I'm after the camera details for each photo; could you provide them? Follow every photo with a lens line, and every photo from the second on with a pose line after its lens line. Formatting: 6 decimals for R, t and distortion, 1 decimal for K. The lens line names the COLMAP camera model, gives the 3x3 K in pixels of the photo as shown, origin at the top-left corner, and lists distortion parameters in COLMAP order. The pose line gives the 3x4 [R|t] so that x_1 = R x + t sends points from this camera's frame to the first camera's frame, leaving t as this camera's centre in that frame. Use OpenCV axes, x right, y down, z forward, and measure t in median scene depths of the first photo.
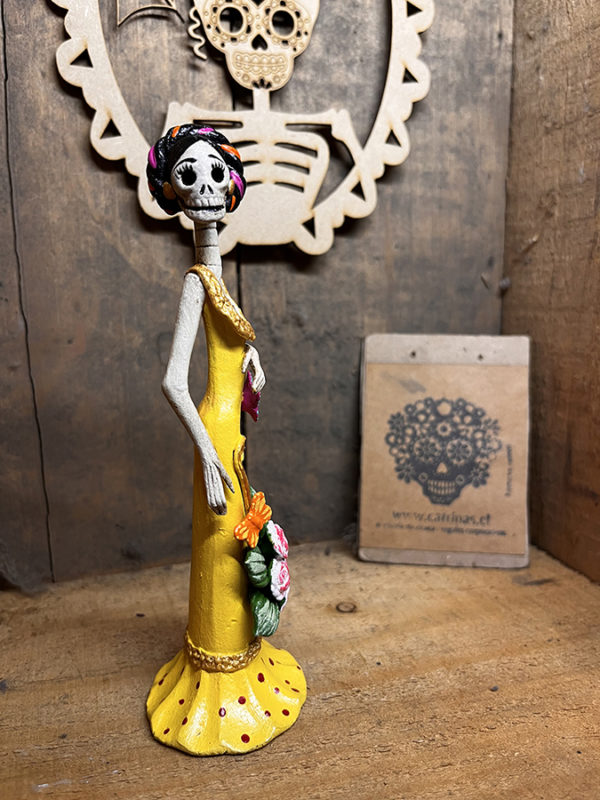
lens RADIAL K [[647.8, 0, 312.0], [0, 647.8, 407.6], [0, 0, 1]] dist [0.031585, -0.096744]
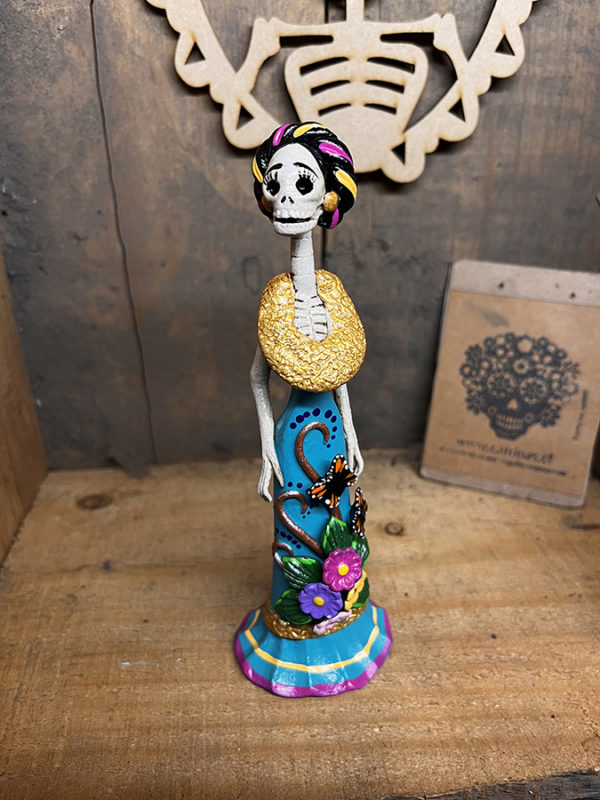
lens RADIAL K [[647.8, 0, 303.0], [0, 647.8, 411.8], [0, 0, 1]] dist [0.031585, -0.096744]
pose [[0.973307, 0.114249, -0.199050, 0.089125], [-0.047307, 0.948537, 0.313112, -0.206163], [0.224579, -0.295338, 0.928623, -0.017979]]
